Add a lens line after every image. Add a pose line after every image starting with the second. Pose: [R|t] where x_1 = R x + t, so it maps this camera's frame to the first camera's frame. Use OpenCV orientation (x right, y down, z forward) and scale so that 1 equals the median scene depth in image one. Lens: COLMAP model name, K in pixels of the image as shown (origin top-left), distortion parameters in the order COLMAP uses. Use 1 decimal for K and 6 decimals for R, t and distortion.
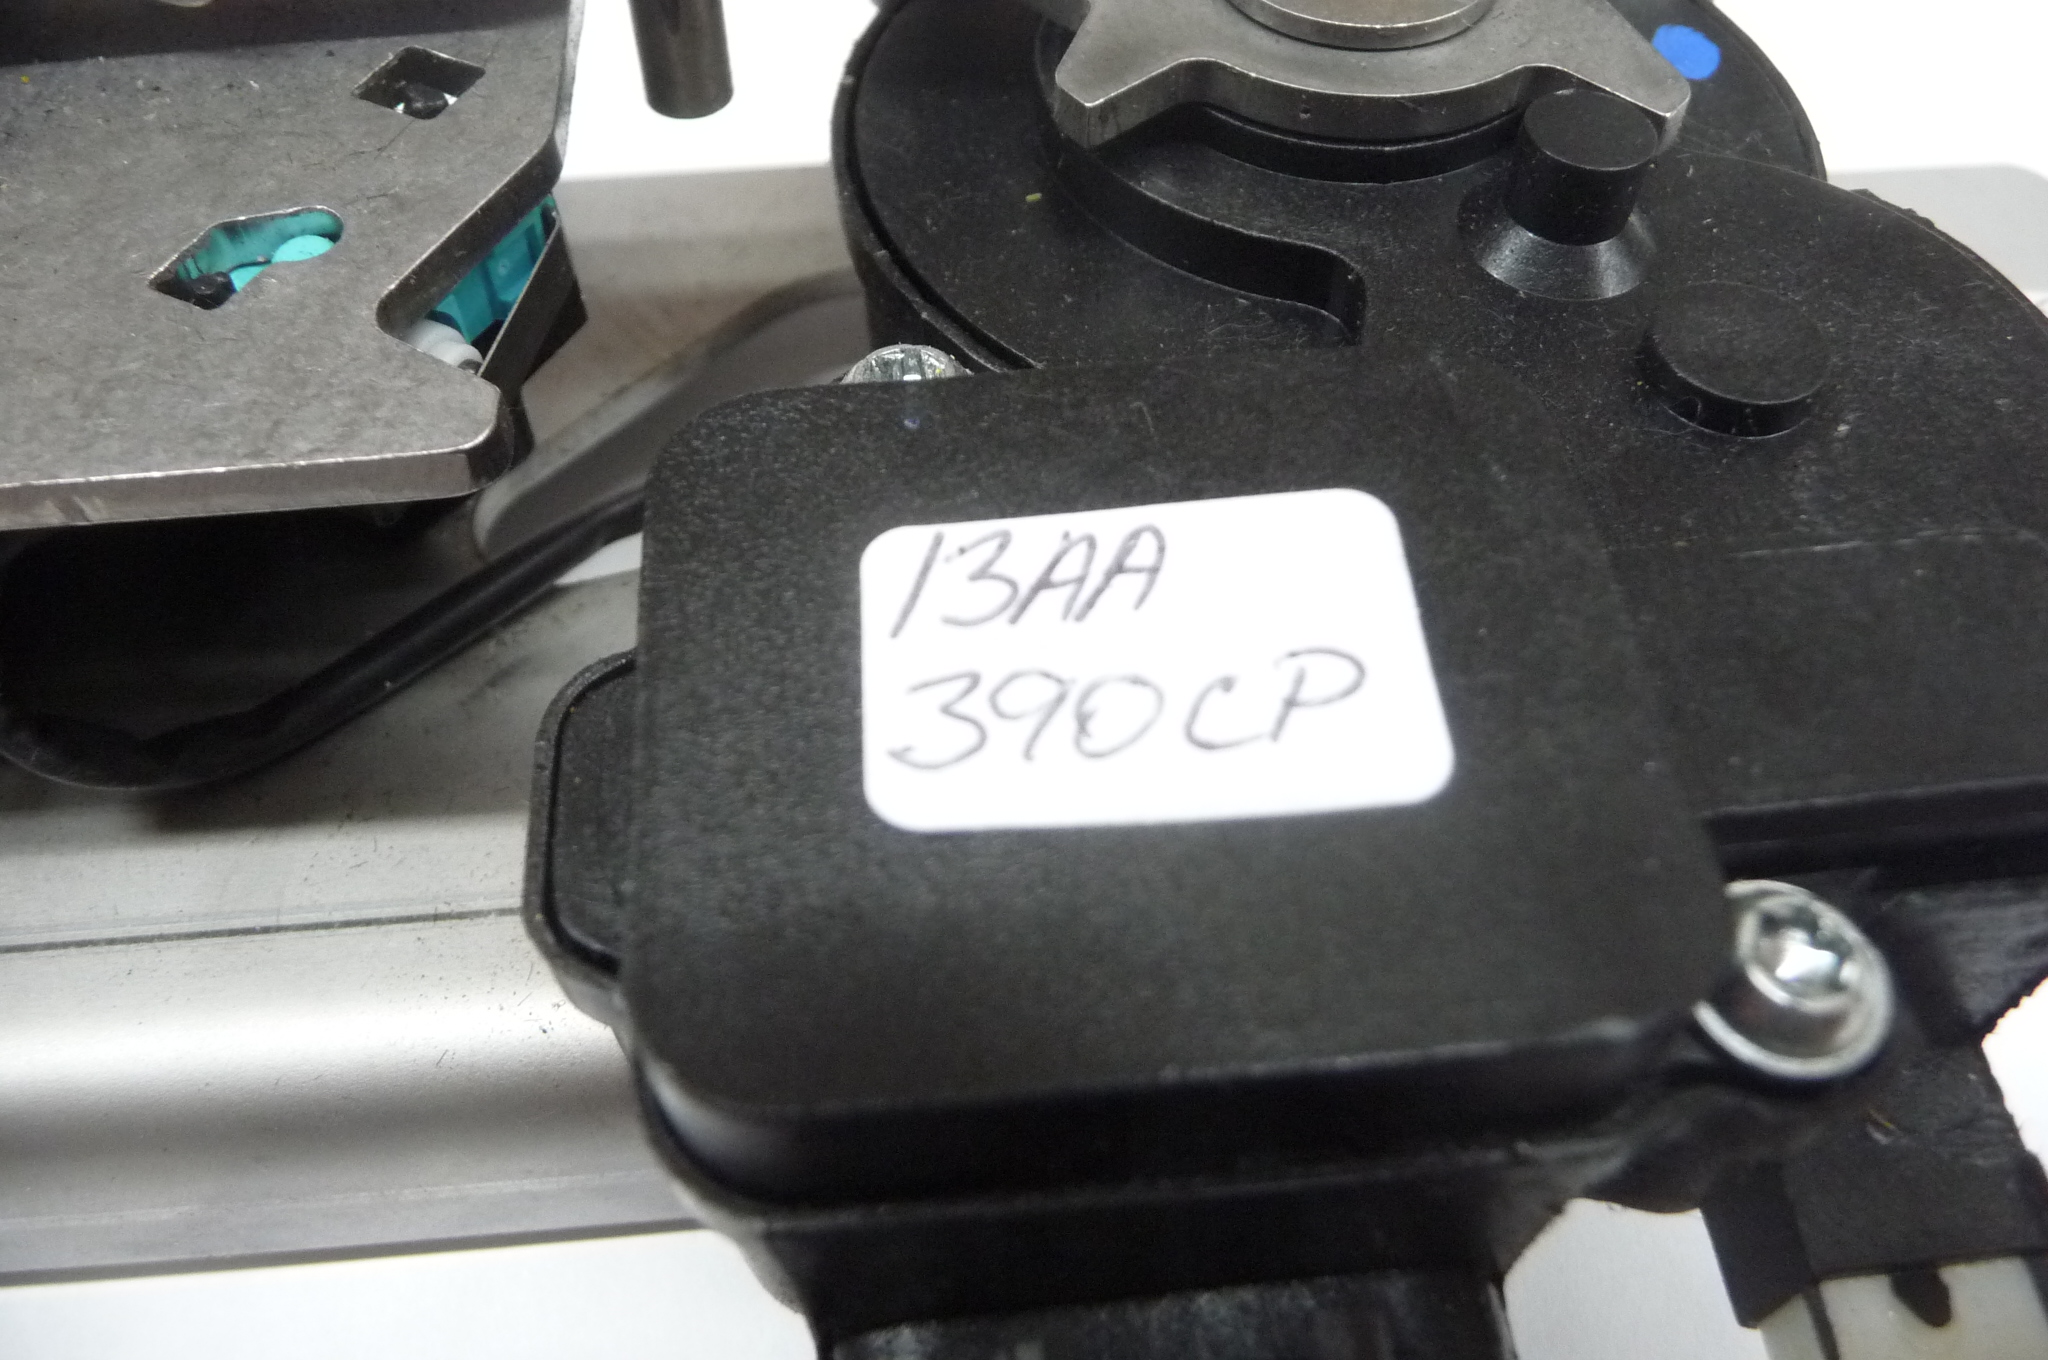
lens RADIAL K [[1721.2, 0, 1029.1], [0, 1721.2, 677.6], [0, 0, 1]] dist [-0.051433, 0.002888]
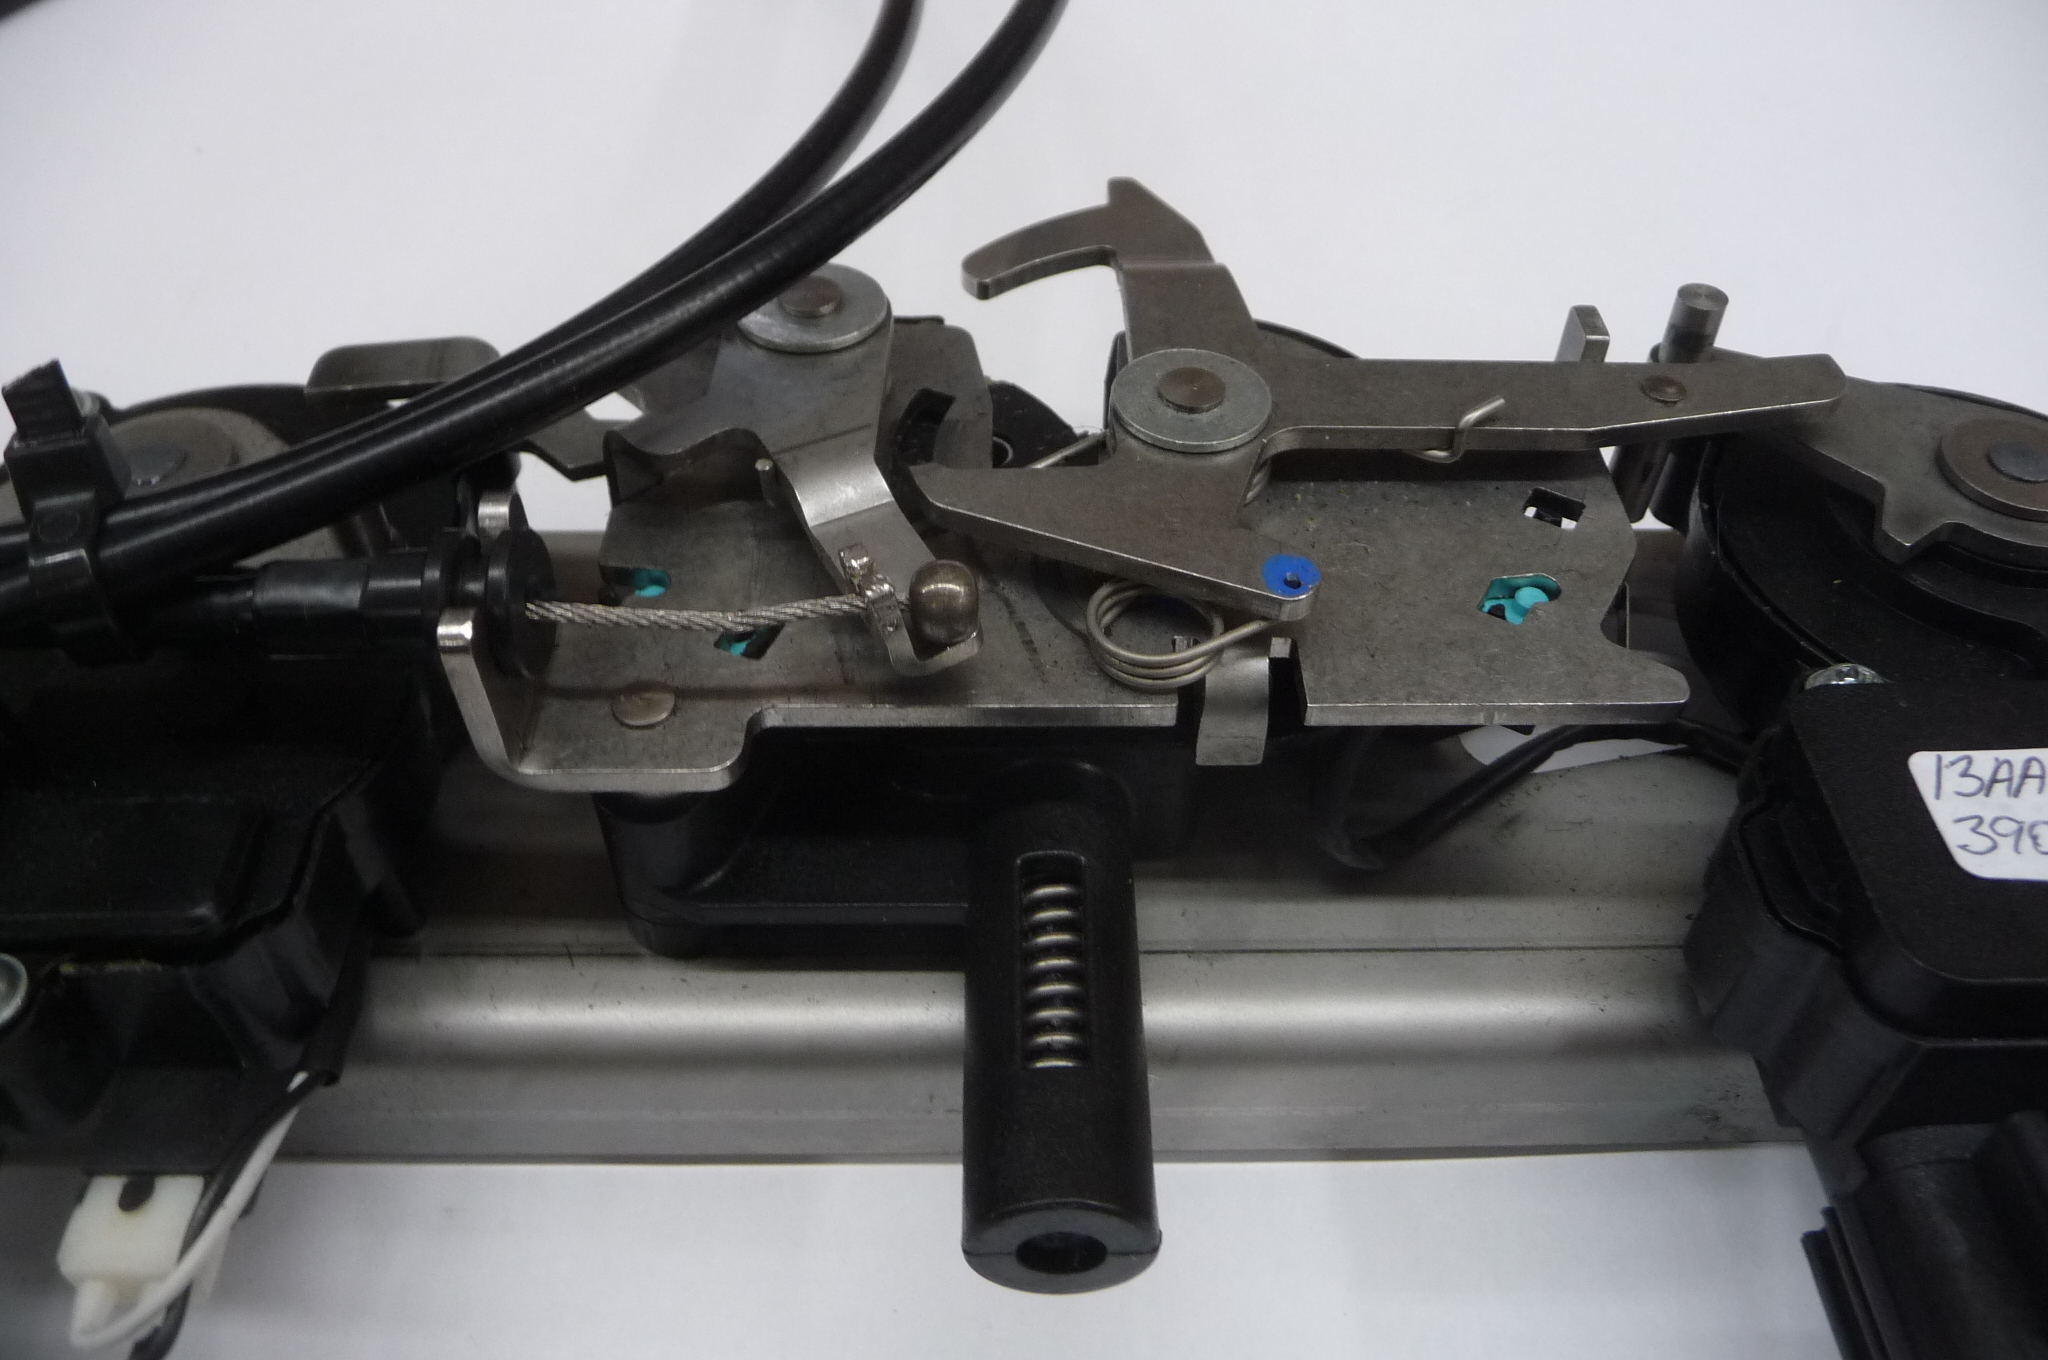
lens RADIAL K [[1721.2, 0, 1019.5], [0, 1721.2, 685.2], [0, 0, 1]] dist [-0.051433, 0.002888]
pose [[0.996752, 0.060536, -0.053114, -1.126140], [-0.067177, 0.988734, -0.133764, 0.199386], [0.044418, 0.136898, 0.989589, -1.231262]]
